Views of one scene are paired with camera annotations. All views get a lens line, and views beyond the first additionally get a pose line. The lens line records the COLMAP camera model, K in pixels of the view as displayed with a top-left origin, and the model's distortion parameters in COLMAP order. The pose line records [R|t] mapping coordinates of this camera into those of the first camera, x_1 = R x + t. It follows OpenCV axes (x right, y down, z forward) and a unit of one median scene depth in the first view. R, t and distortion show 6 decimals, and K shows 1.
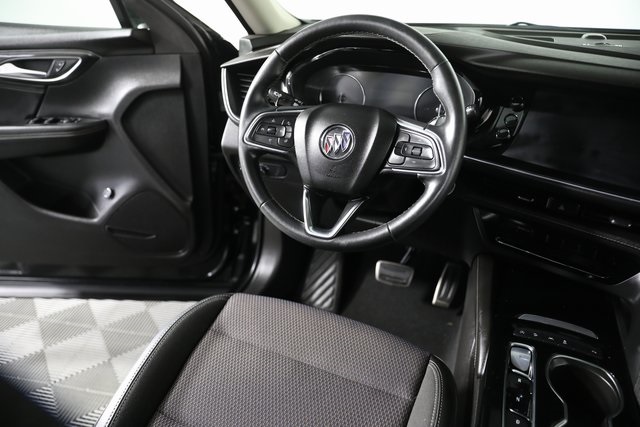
lens RADIAL K [[436.8, 0, 320.0], [0, 436.8, 213.5], [0, 0, 1]] dist [-0.110962, 0.084531]
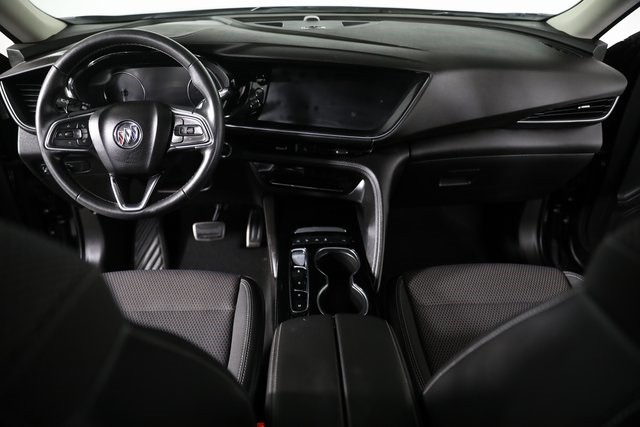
lens RADIAL K [[436.8, 0, 320.0], [0, 436.8, 213.5], [0, 0, 1]] dist [-0.110962, 0.084531]
pose [[0.893317, -0.245271, 0.376599, 0.013310], [0.214992, 0.969071, 0.121160, 0.026914], [-0.394668, -0.027268, 0.918419, -0.351814]]
